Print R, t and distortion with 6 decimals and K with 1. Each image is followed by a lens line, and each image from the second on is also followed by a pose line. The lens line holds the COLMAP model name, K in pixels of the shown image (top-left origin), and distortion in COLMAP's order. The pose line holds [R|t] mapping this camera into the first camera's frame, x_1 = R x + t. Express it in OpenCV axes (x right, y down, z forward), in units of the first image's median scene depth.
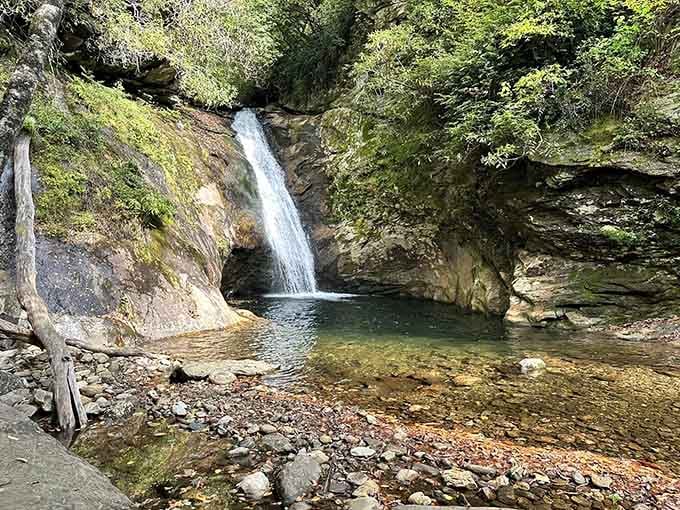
lens RADIAL K [[568.1, 0, 340.0], [0, 568.1, 255.0], [0, 0, 1]] dist [0.044485, -0.093732]
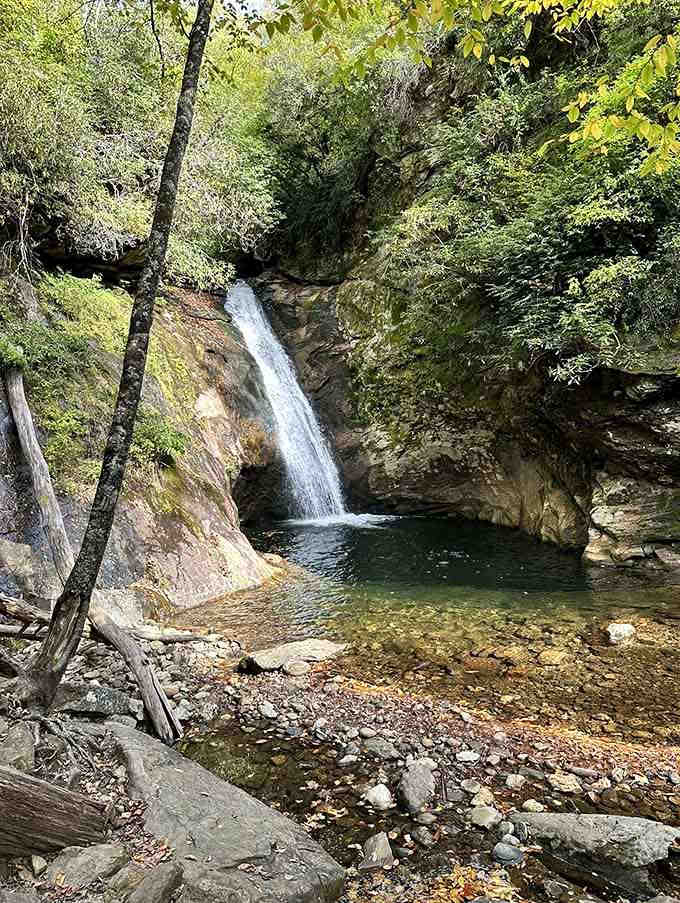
lens RADIAL K [[754.4, 0, 340.0], [0, 754.4, 451.5], [0, 0, 1]] dist [0.044485, -0.093732]
pose [[0.998883, -0.045269, -0.013531, -0.049822], [0.045569, 0.998701, 0.022780, -0.084890], [0.012482, -0.023371, 0.999649, -0.126339]]
